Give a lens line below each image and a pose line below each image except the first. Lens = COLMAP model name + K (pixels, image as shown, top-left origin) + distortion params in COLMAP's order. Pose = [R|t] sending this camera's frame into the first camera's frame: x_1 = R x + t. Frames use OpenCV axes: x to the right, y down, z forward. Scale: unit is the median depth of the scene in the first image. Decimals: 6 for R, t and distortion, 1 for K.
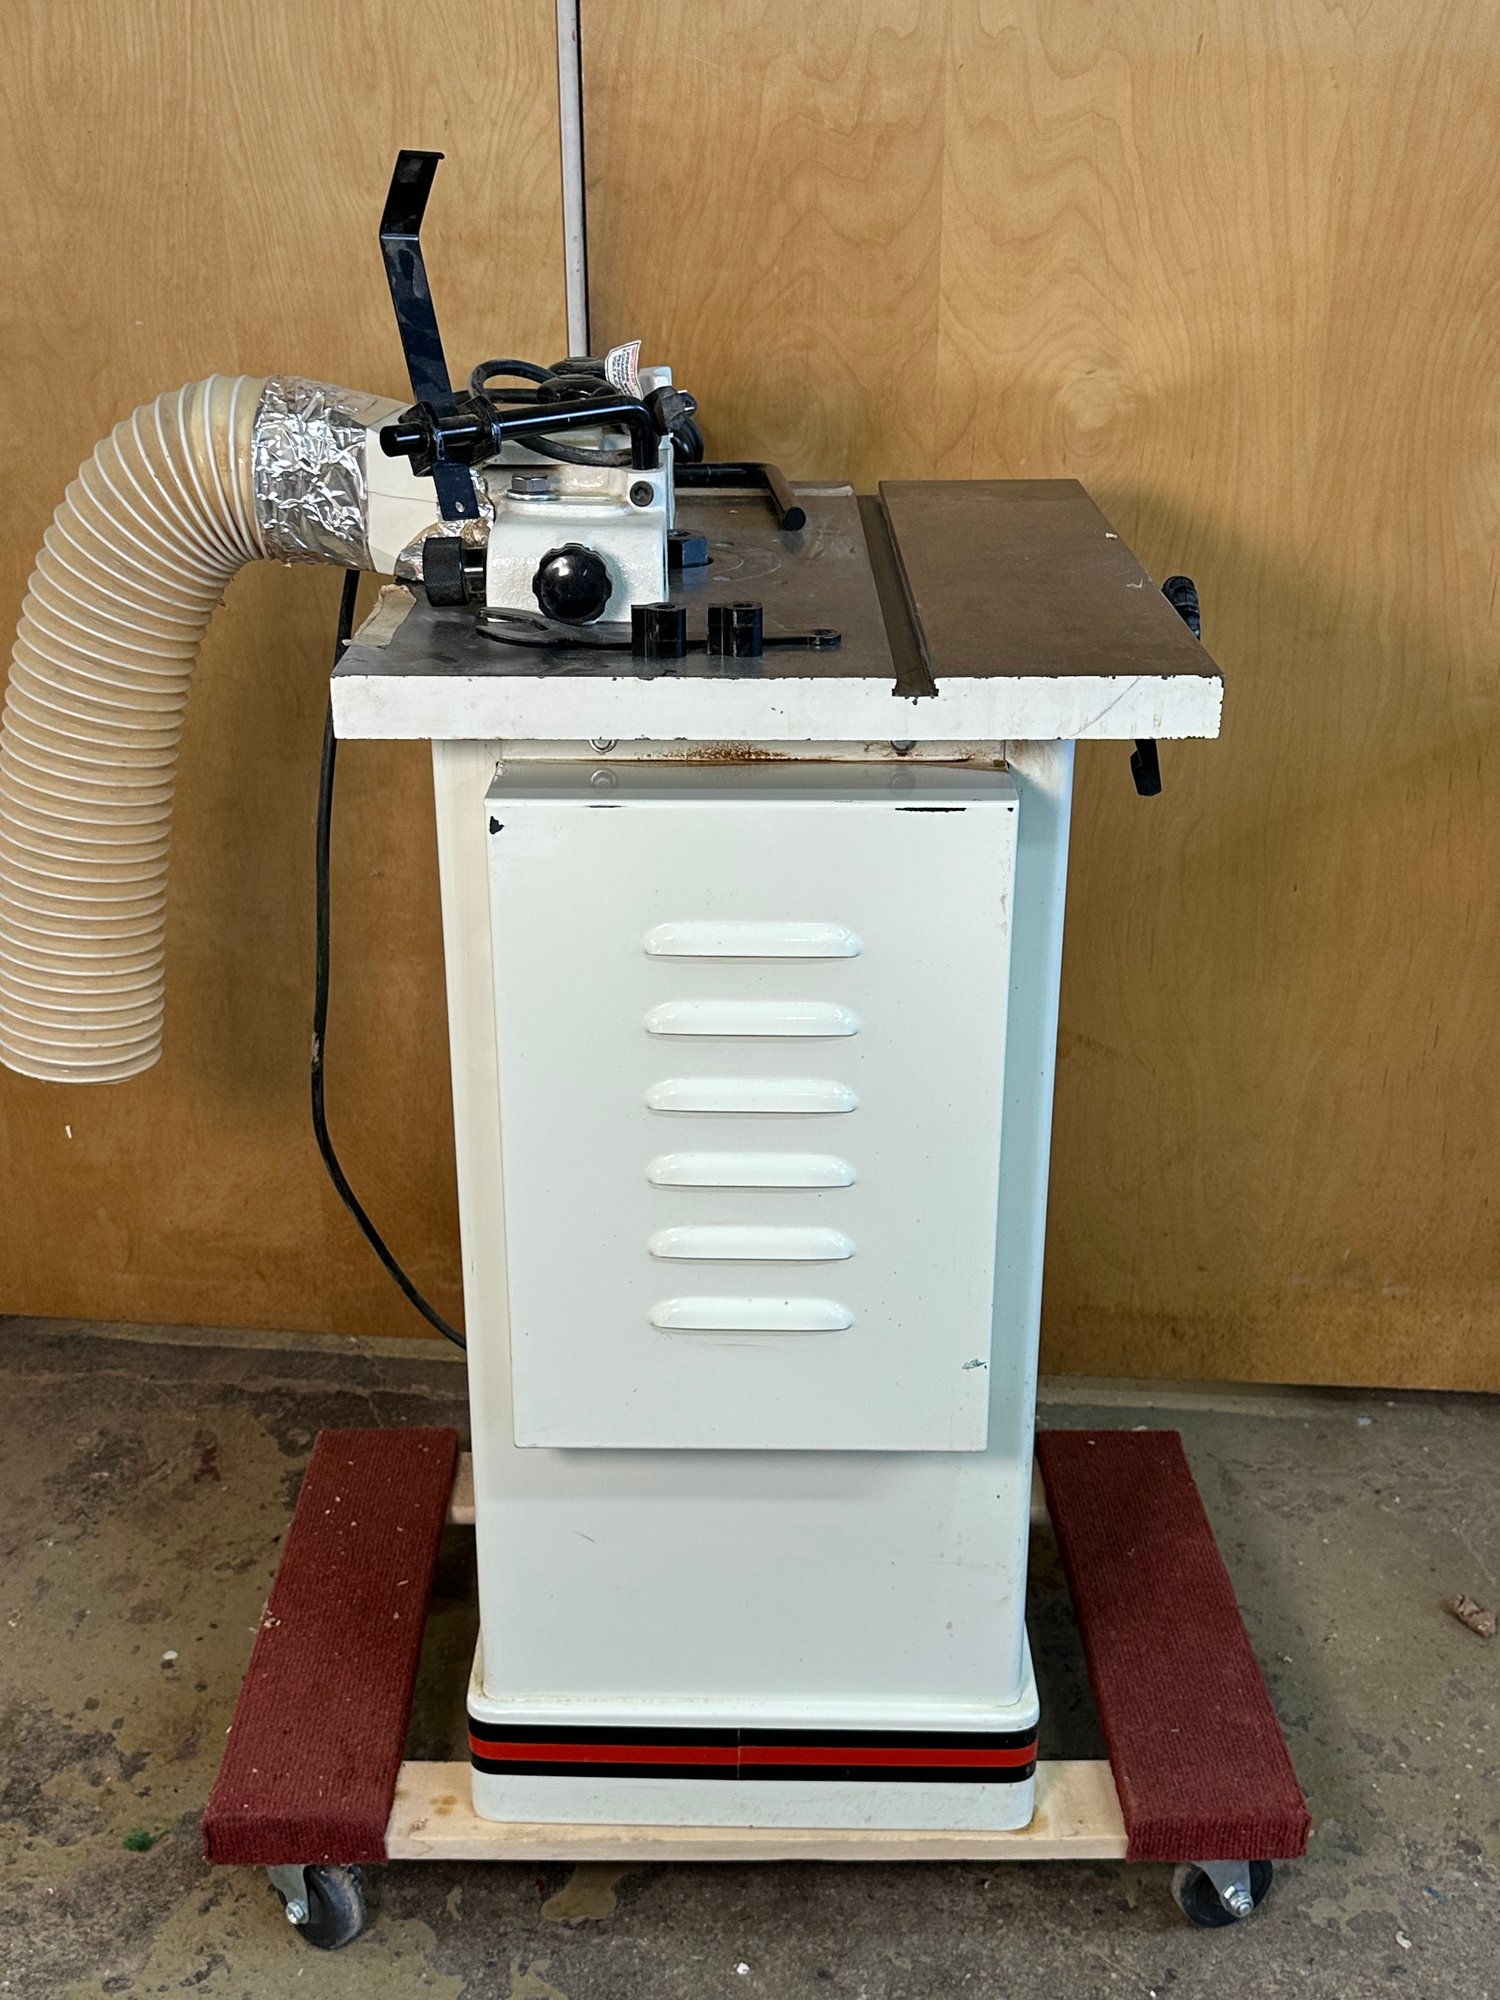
lens RADIAL K [[2191.0, 0, 731.3], [0, 2191.0, 1009.4], [0, 0, 1]] dist [0.163530, -0.407941]
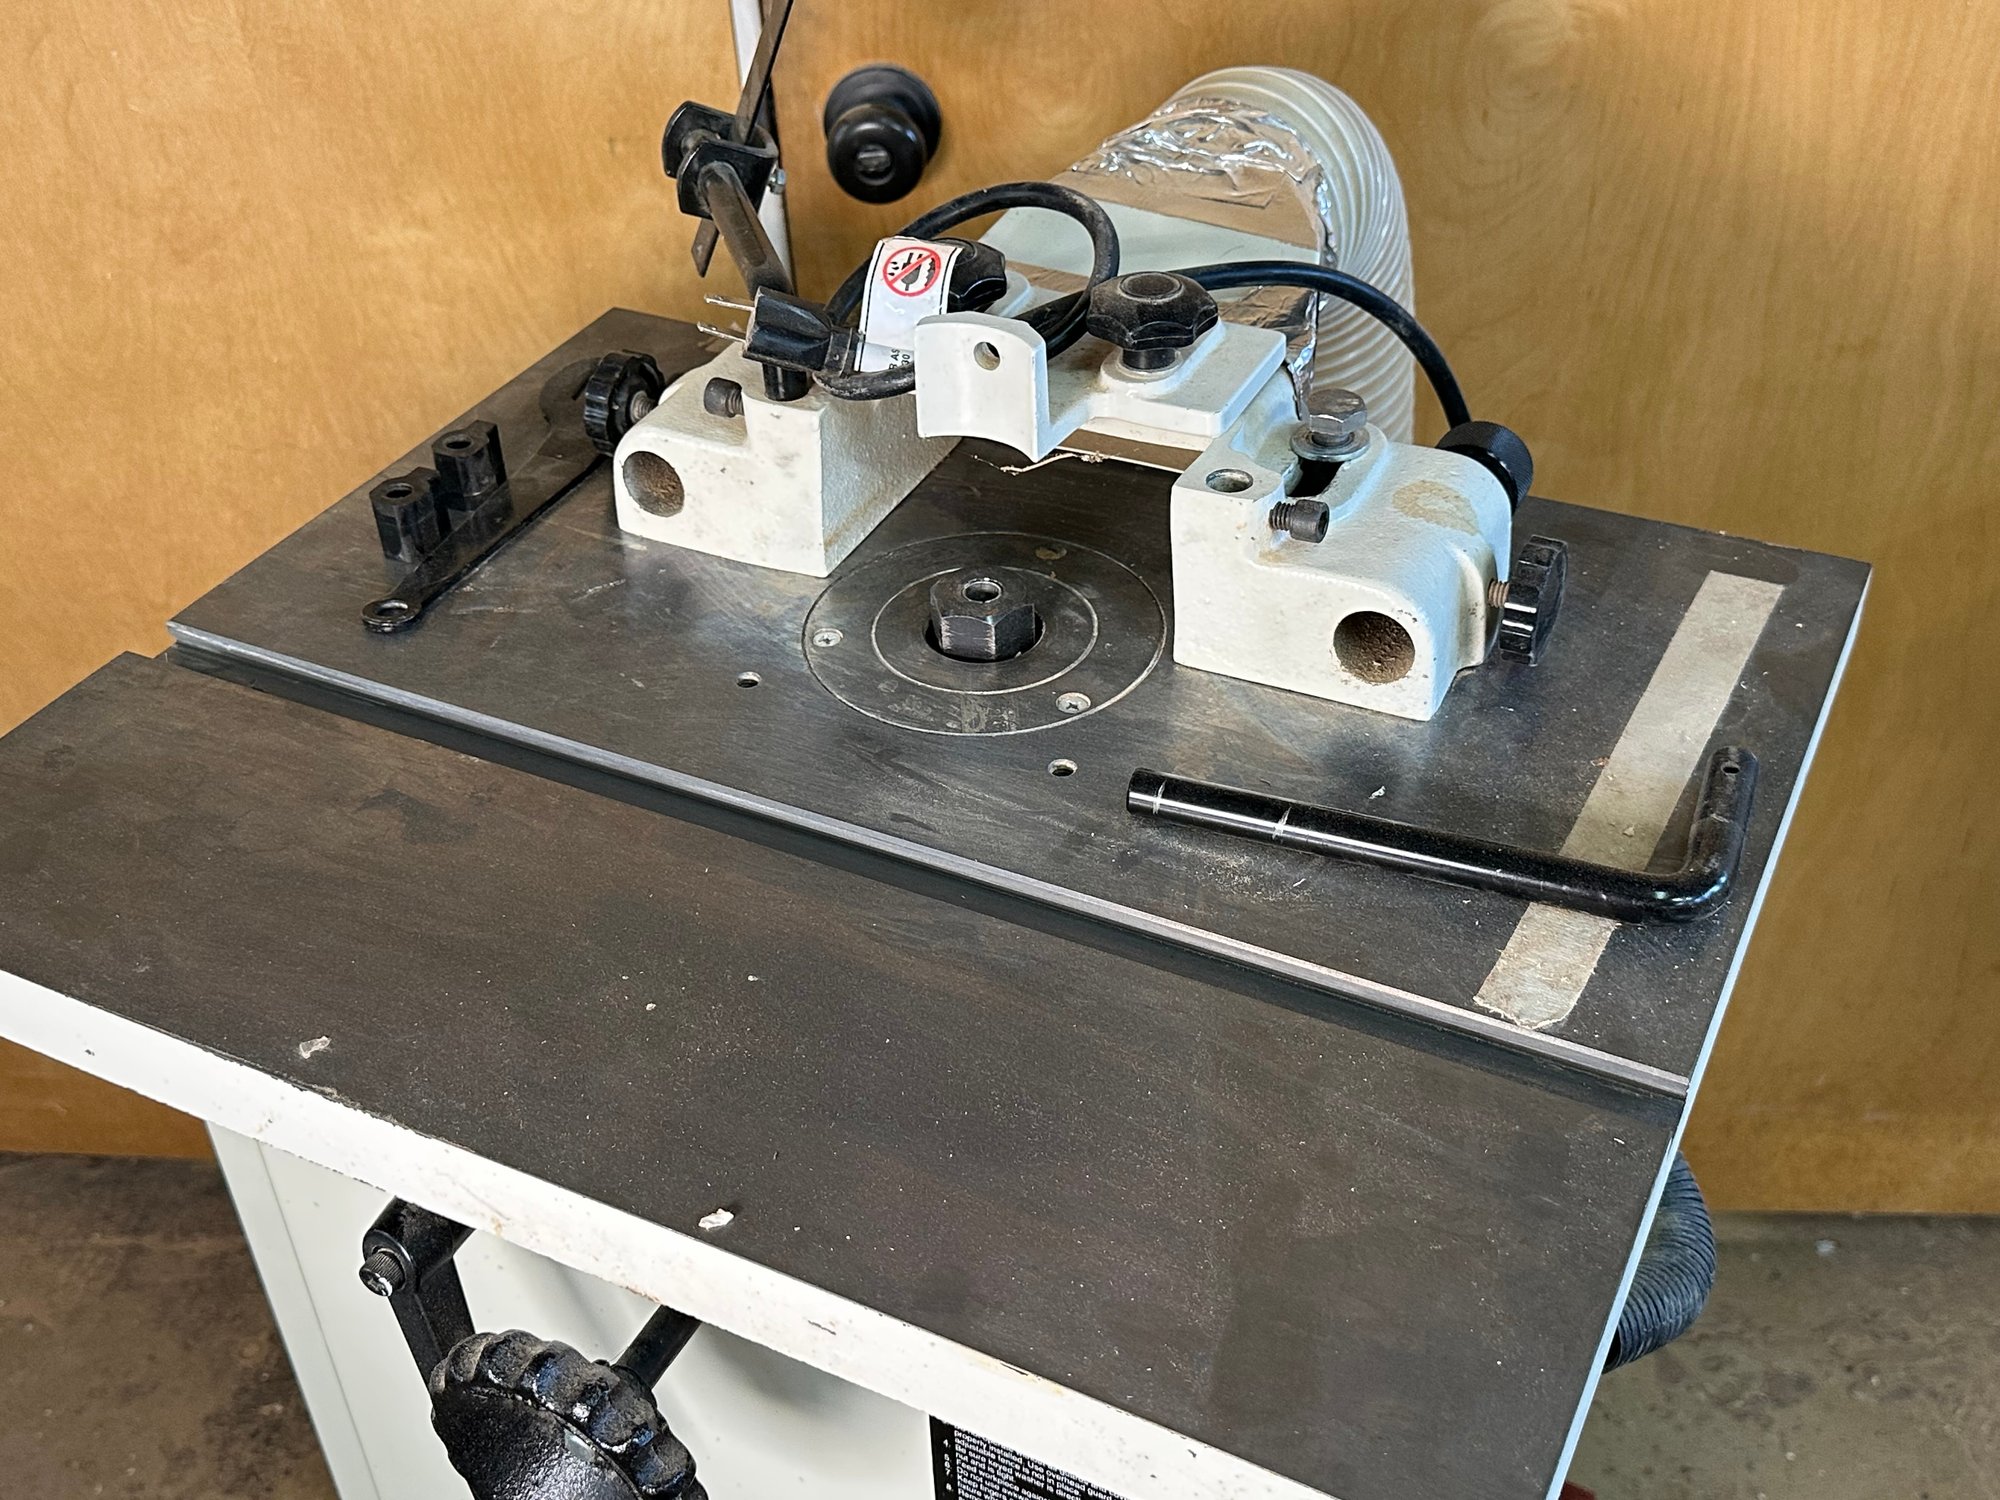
lens RADIAL K [[2174.5, 0, 985.4], [0, 2174.5, 776.9], [0, 0, 1]] dist [0.109430, -0.286396]
pose [[0.998675, -0.047269, -0.020354, 0.005355], [0.050815, 0.968322, 0.244480, -0.227029], [0.008153, -0.245190, 0.969441, 0.317013]]
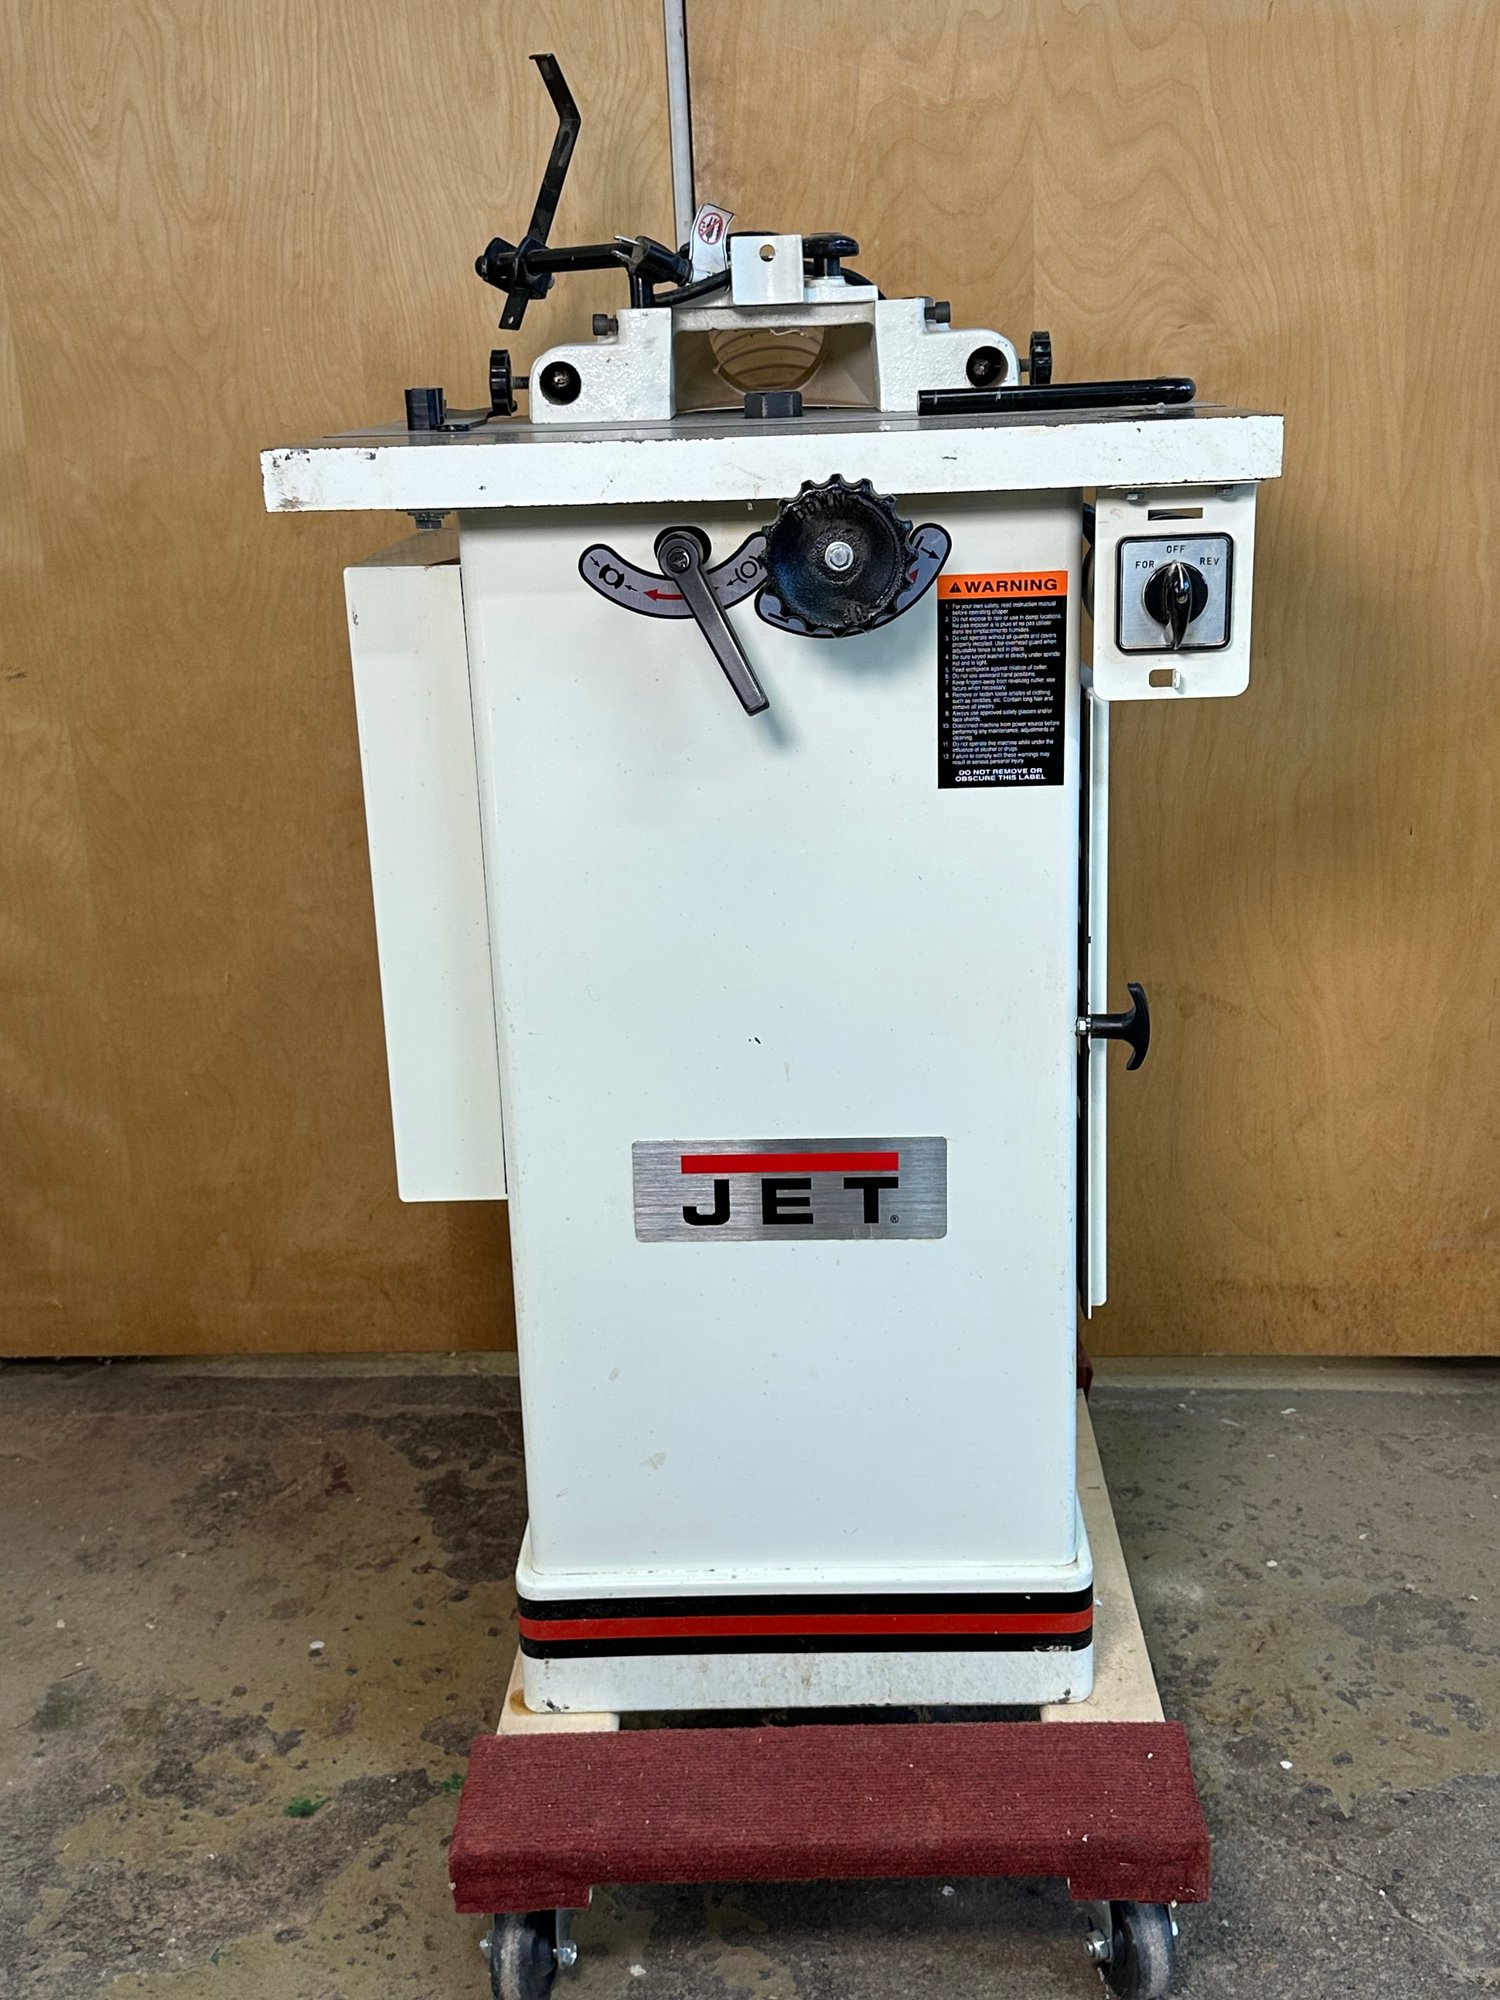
lens RADIAL K [[2191.3, 0, 761.7], [0, 2191.3, 997.6], [0, 0, 1]] dist [0.170839, -0.447244]
pose [[0.999065, -0.042661, 0.007032, -0.055254], [0.043209, 0.990945, -0.127126, 0.145781], [-0.001545, 0.127311, 0.991862, 0.007759]]
